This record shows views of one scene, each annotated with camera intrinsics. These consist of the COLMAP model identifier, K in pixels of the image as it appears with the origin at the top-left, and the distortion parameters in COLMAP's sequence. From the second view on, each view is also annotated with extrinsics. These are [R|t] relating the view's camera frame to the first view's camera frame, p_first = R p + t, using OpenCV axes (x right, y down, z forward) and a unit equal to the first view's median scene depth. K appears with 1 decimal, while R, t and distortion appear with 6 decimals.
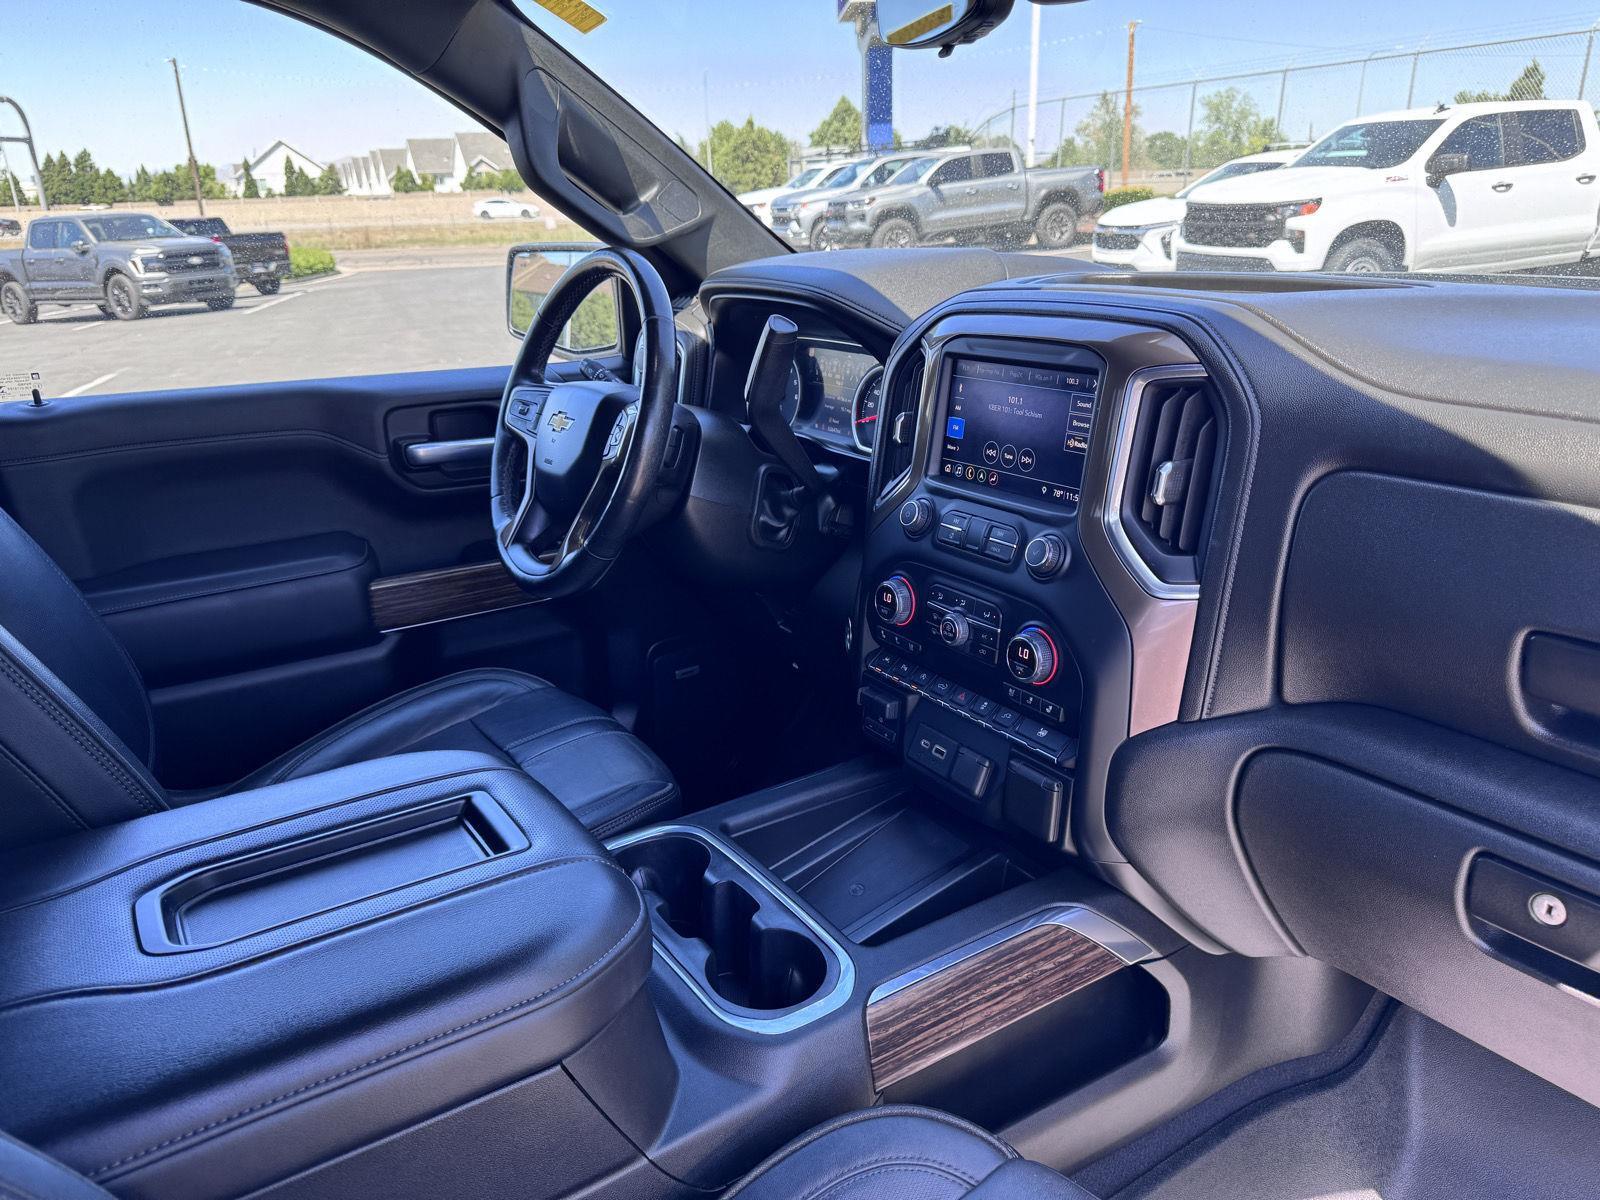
lens RADIAL K [[1150.9, 0, 801.3], [0, 1150.9, 584.5], [0, 0, 1]] dist [0.032231, -0.038811]
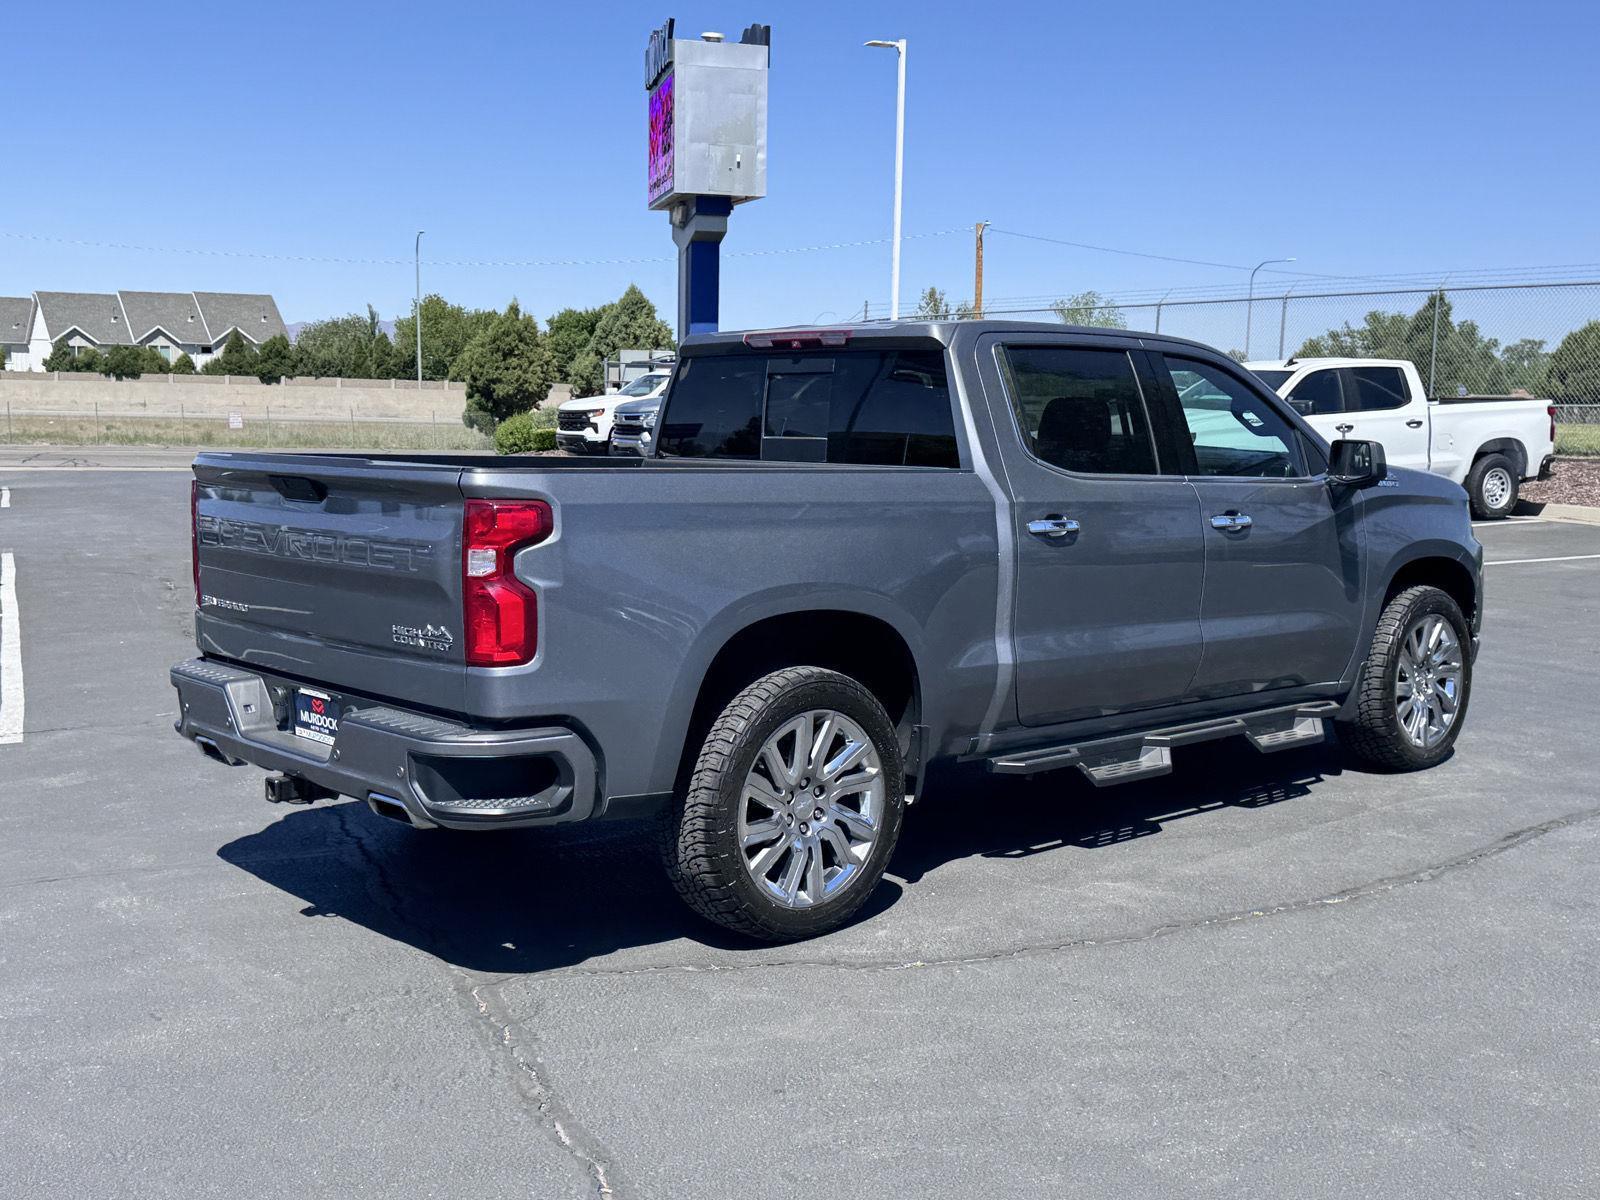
lens RADIAL K [[1692.8, 0, 792.8], [0, 1692.8, 592.3], [0, 0, 1]] dist [0.092881, 0.000000]
pose [[0.985789, 0.026201, 0.165935, -0.064480], [0.009762, 0.977159, -0.212287, 0.051553], [-0.167707, 0.210889, 0.963016, -0.153067]]
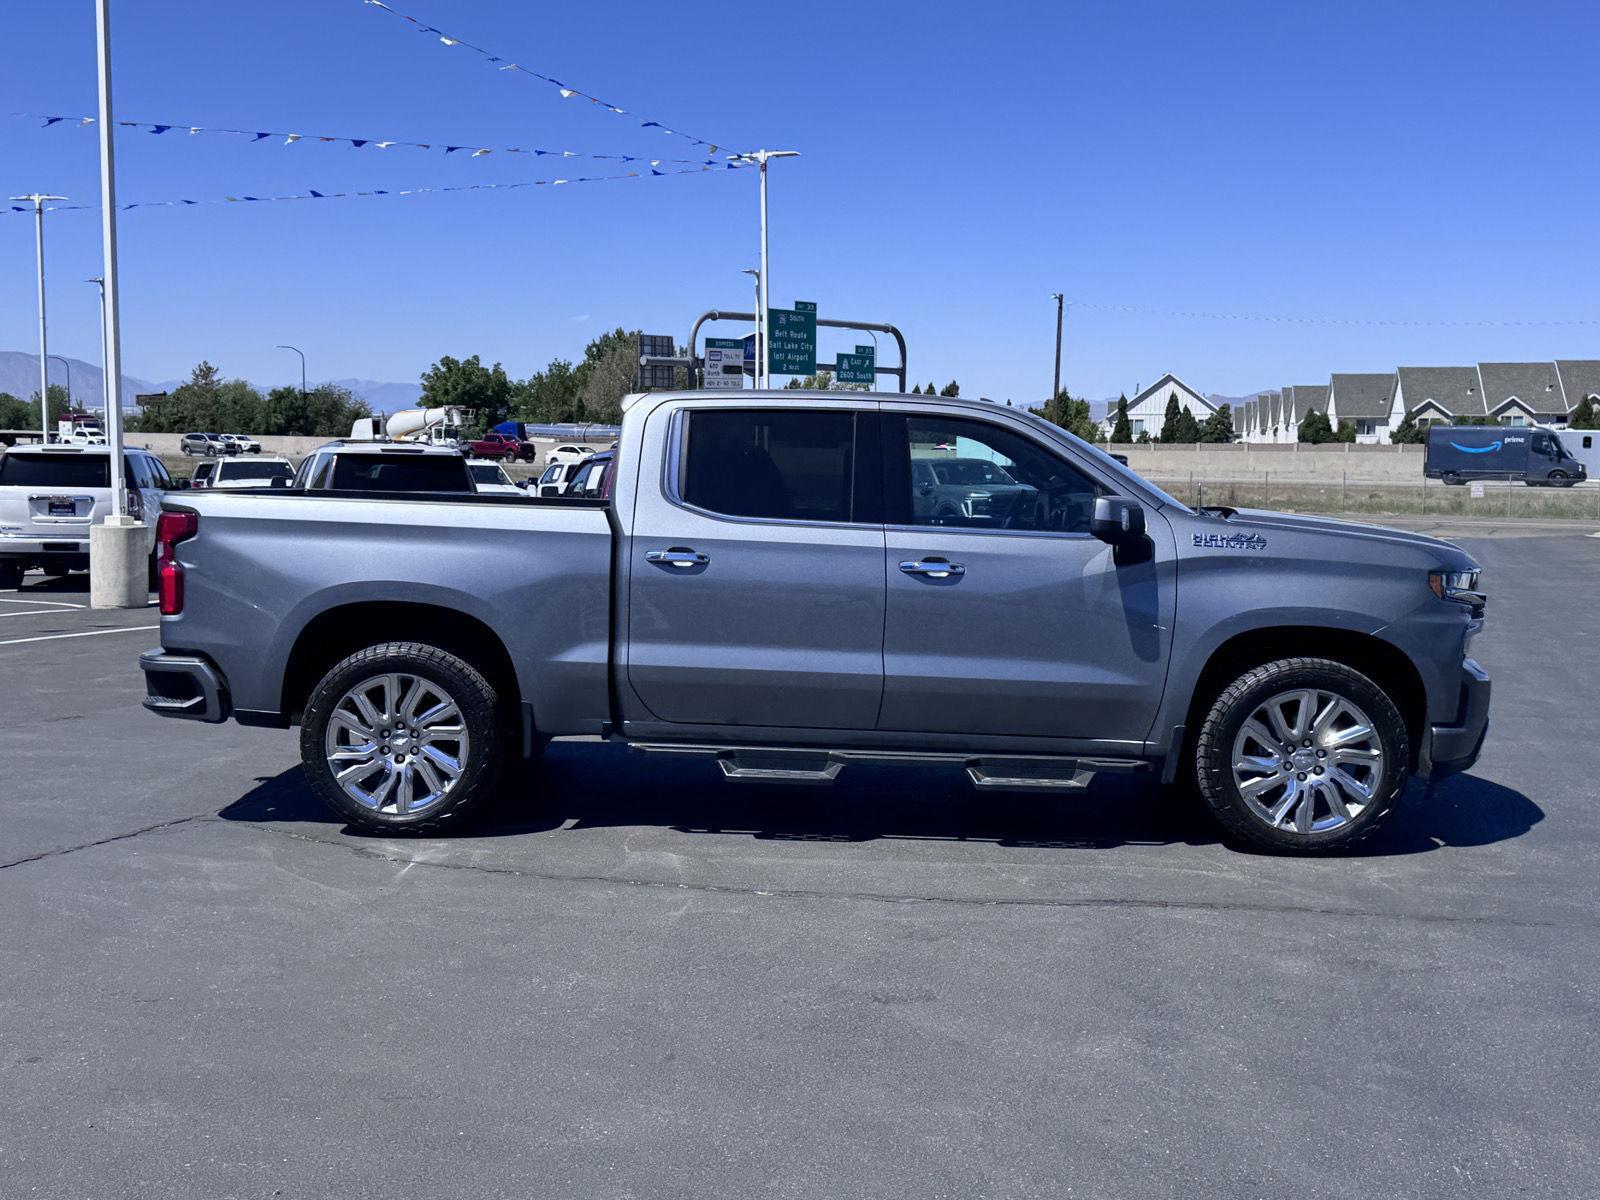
lens RADIAL K [[1692.8, 0, 791.3], [0, 1692.8, 615.8], [0, 0, 1]] dist [0.092881, 0.000000]
pose [[0.813701, 0.097270, -0.573088, 0.094996], [-0.222234, 0.963060, -0.152080, 0.045340], [0.537125, 0.251107, 0.805259, -0.152163]]
